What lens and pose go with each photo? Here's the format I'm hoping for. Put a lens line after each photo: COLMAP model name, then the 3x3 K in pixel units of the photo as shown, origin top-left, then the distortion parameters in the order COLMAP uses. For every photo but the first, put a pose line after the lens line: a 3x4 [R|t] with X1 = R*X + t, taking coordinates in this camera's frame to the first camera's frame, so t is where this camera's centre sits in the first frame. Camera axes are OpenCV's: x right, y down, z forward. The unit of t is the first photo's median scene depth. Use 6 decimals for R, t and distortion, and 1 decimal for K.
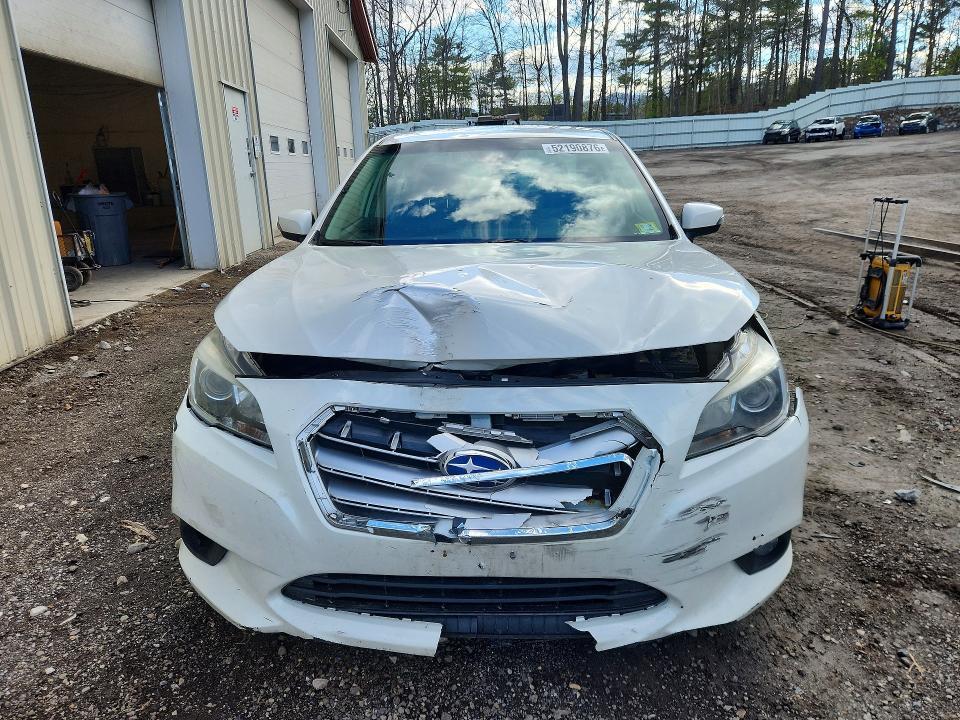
lens RADIAL K [[731.1, 0, 477.2], [0, 731.1, 358.3], [0, 0, 1]] dist [0.039885, -0.029884]
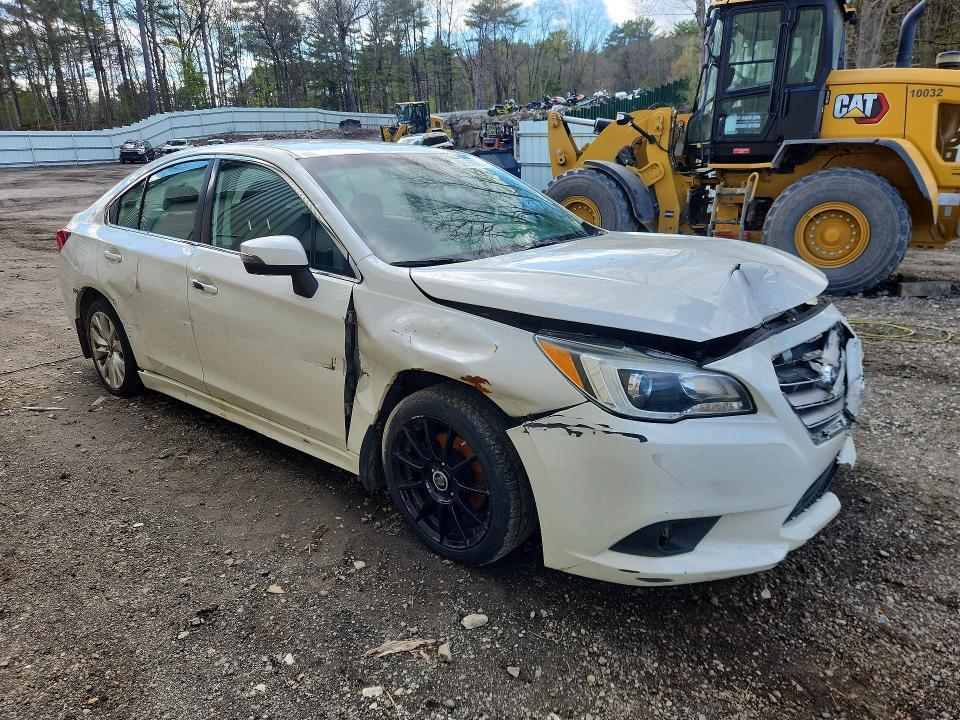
lens RADIAL K [[731.1, 0, 482.8], [0, 731.1, 353.2], [0, 0, 1]] dist [0.039885, -0.029884]
pose [[0.543426, -0.205821, 0.813834, -0.200111], [0.231802, 0.968574, 0.090173, -0.024442], [-0.806818, 0.139646, 0.574058, 0.088875]]
